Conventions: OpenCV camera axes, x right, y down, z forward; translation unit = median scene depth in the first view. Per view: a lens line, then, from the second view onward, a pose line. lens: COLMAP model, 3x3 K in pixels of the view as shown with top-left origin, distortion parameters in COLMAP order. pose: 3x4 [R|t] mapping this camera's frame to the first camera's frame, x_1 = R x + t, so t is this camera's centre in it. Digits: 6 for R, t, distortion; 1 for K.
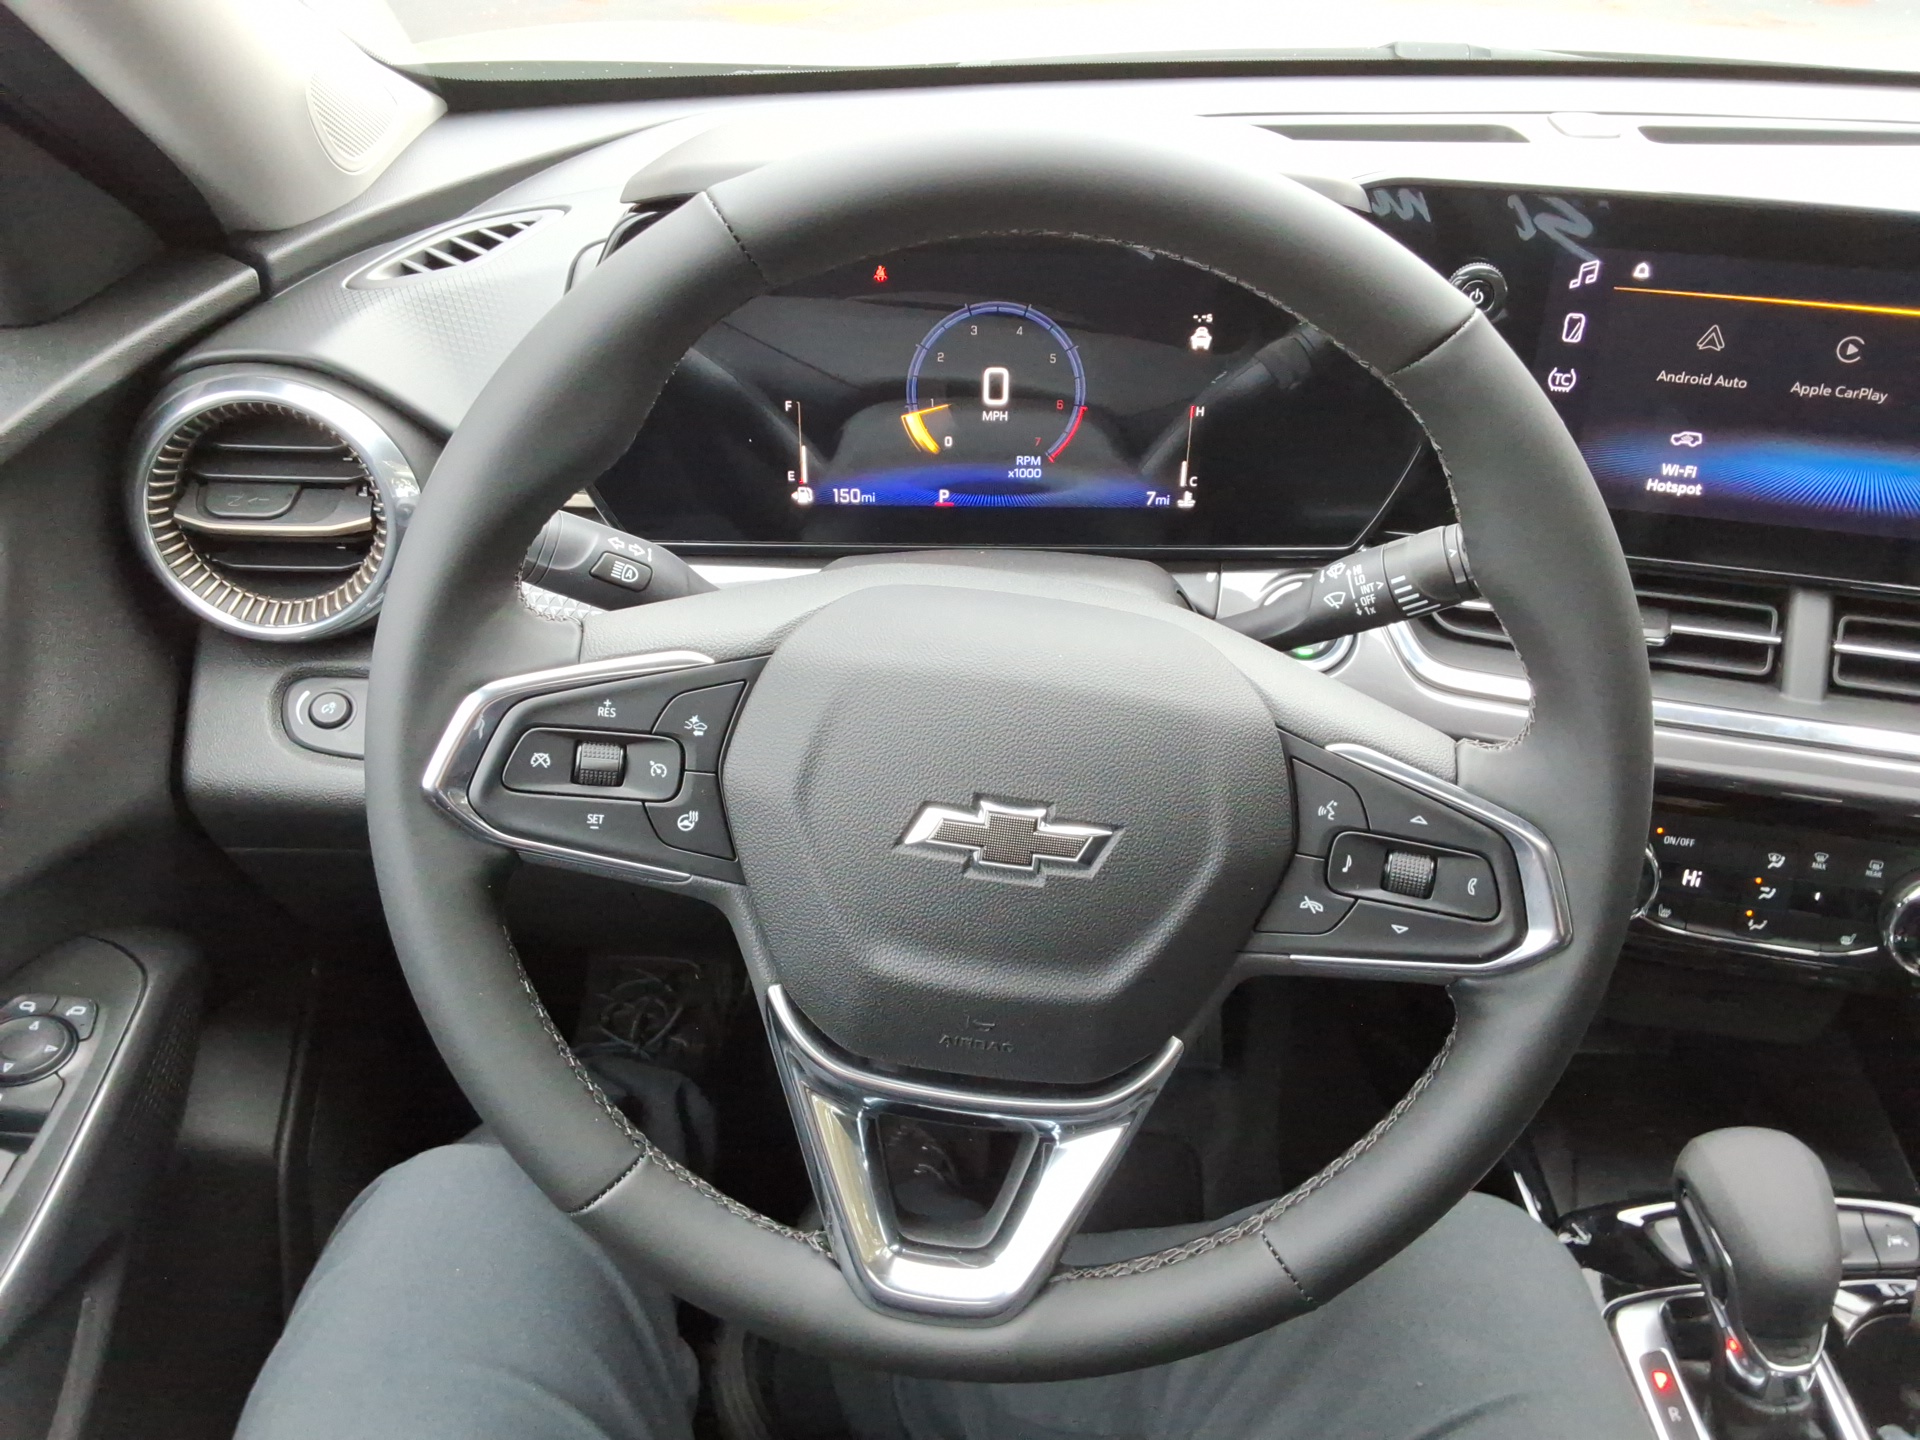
lens RADIAL K [[1549.7, 0, 967.0], [0, 1549.7, 702.7], [0, 0, 1]] dist [0.099802, -0.144408]
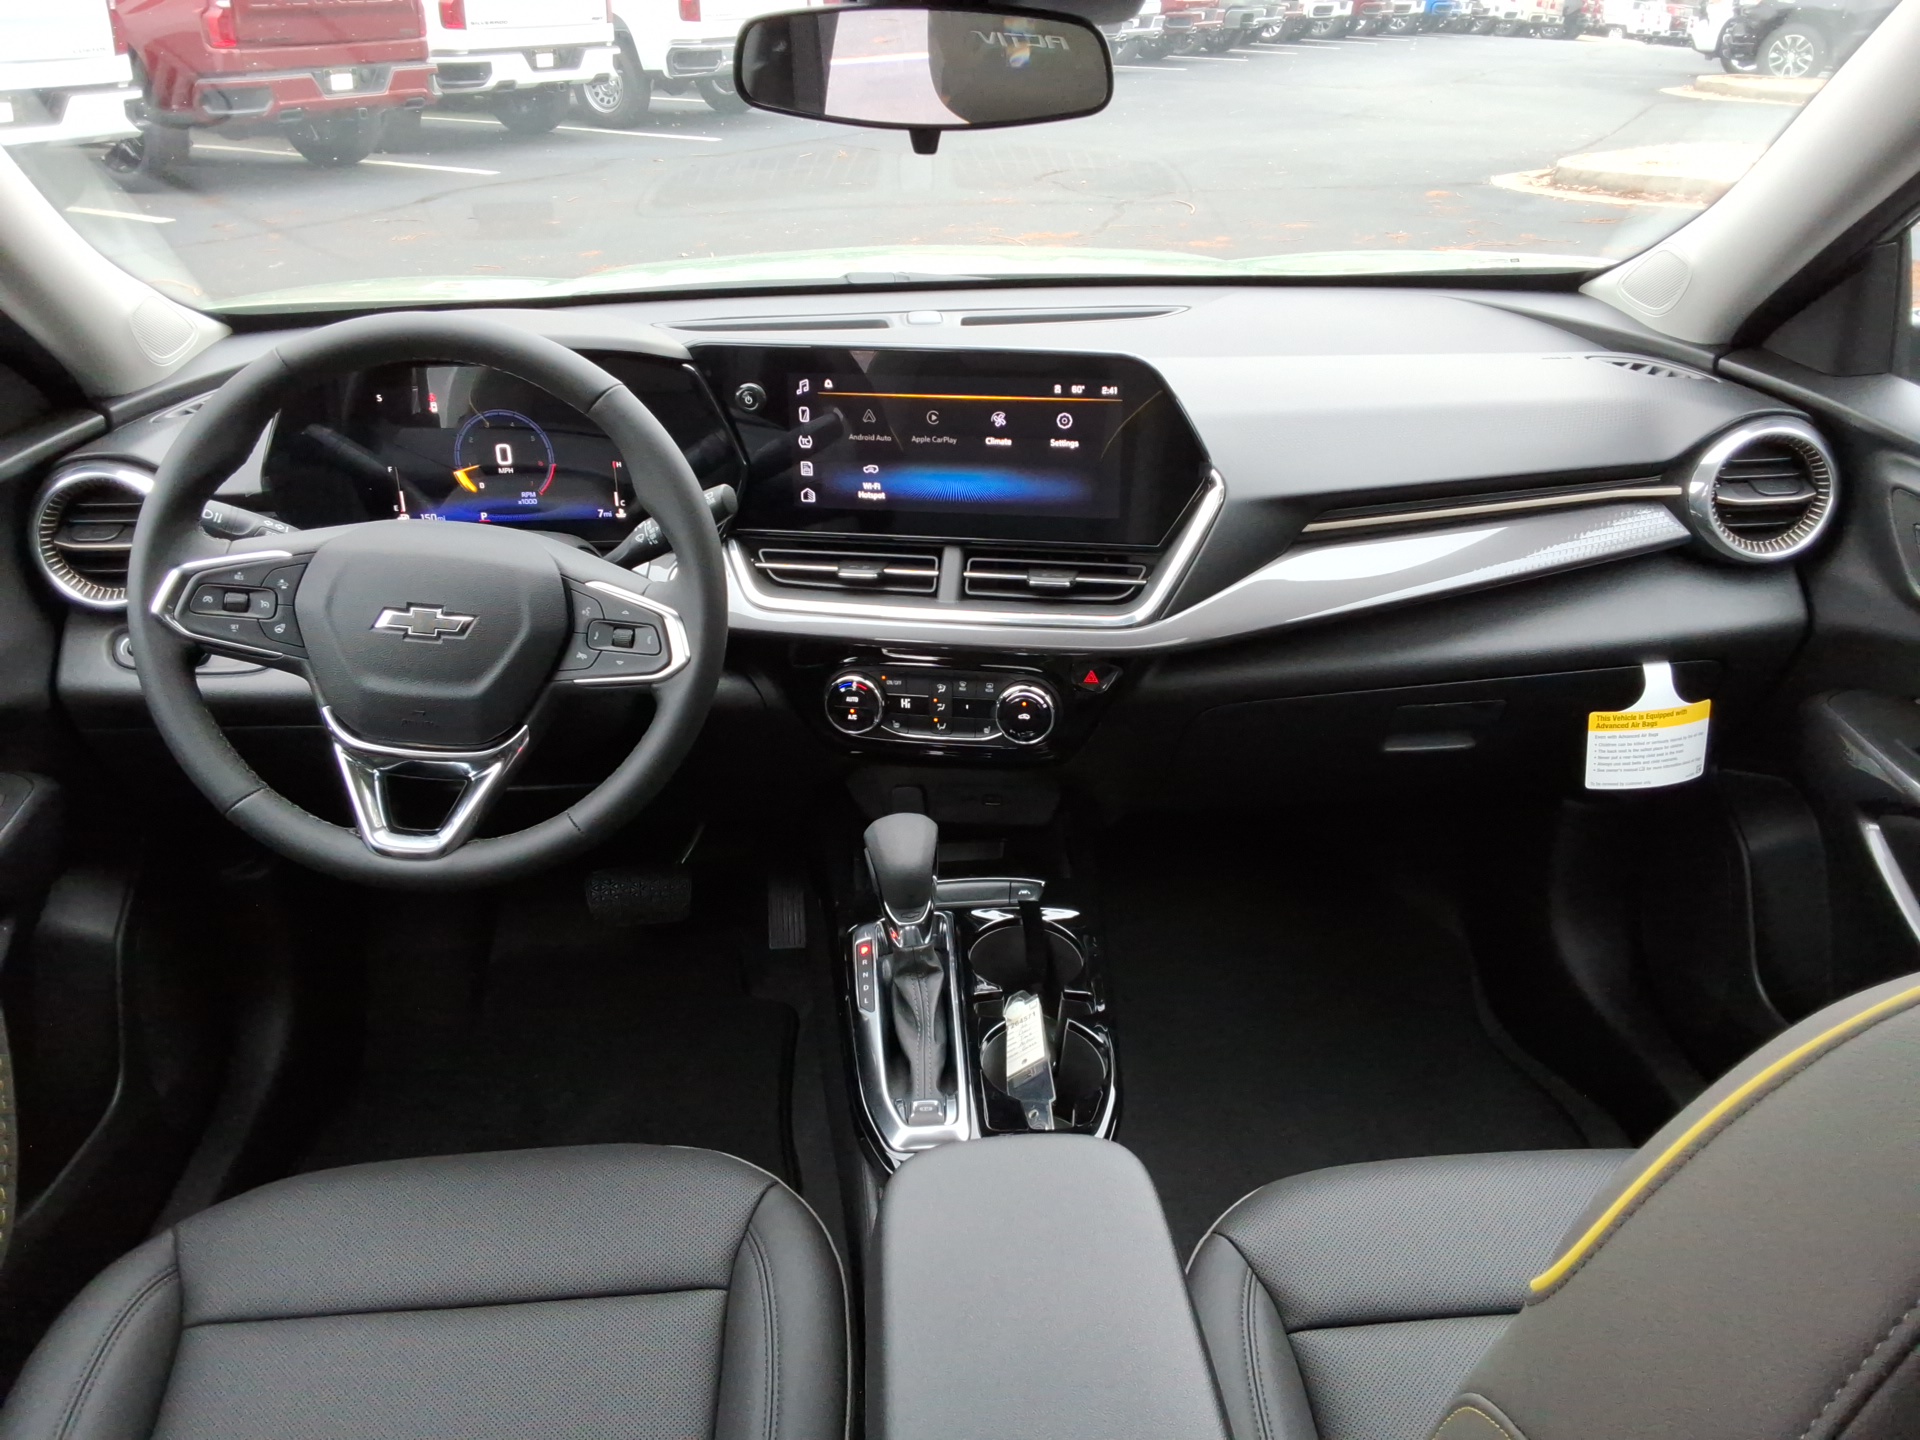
lens RADIAL K [[1562.2, 0, 1037.0], [0, 1562.2, 730.1], [0, 0, 1]] dist [0.042112, -0.079812]
pose [[0.996484, -0.052802, 0.065048, 0.542430], [0.060133, 0.991375, -0.116448, 0.402582], [-0.058338, 0.119950, 0.991064, -0.911682]]
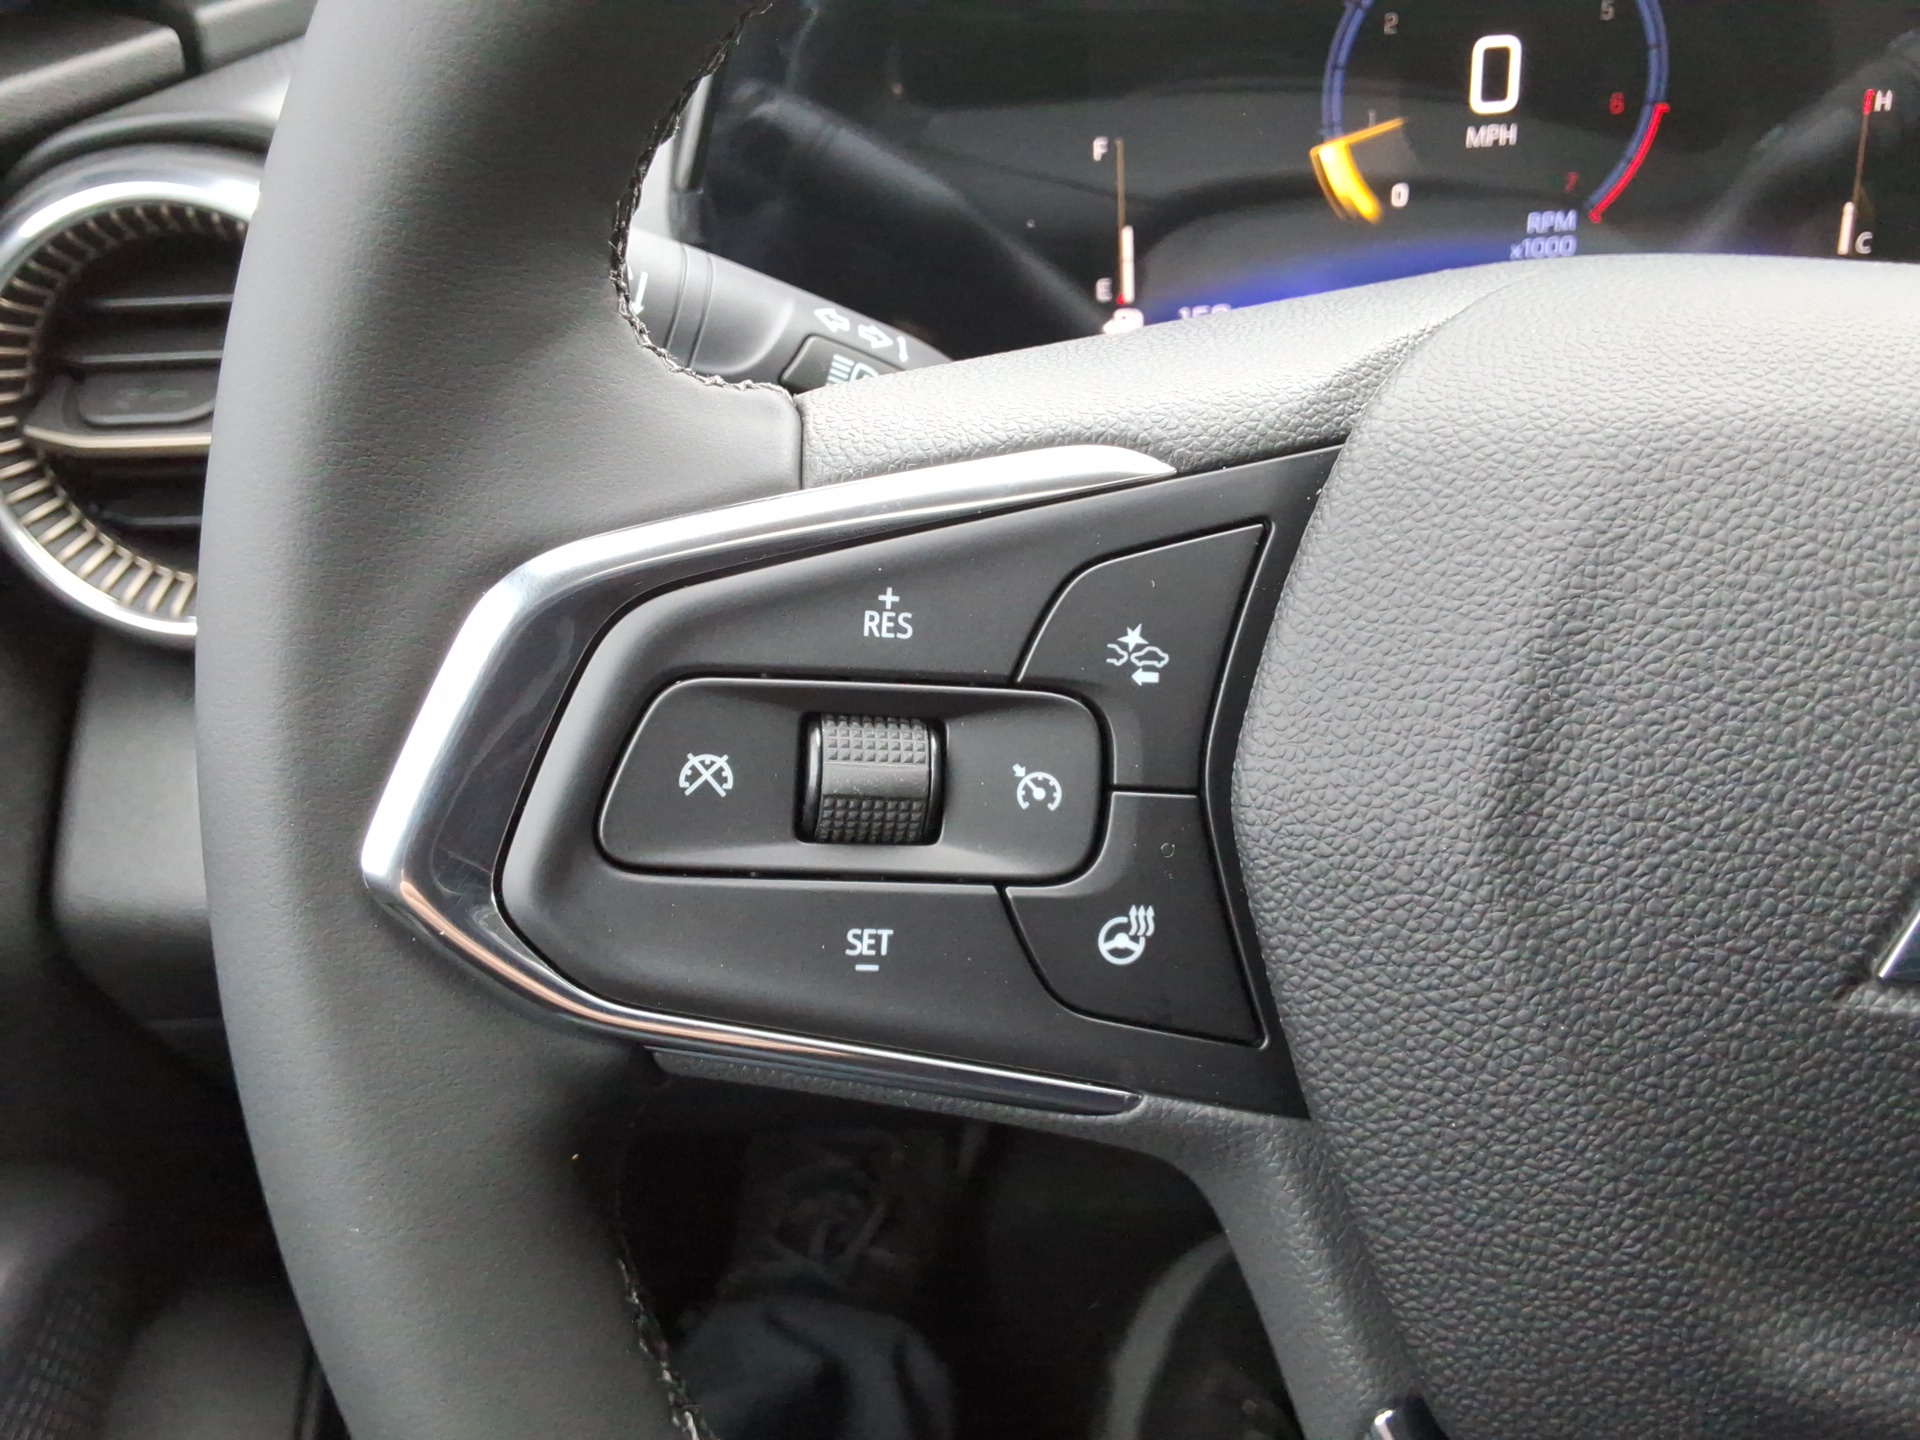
lens RADIAL K [[1549.7, 0, 950.7], [0, 1549.7, 703.3], [0, 0, 1]] dist [0.099802, -0.144408]
pose [[0.995401, -0.058687, -0.075721, -0.142778], [0.053818, 0.996445, -0.064812, 0.033947], [0.079255, 0.060439, 0.995020, 0.491407]]
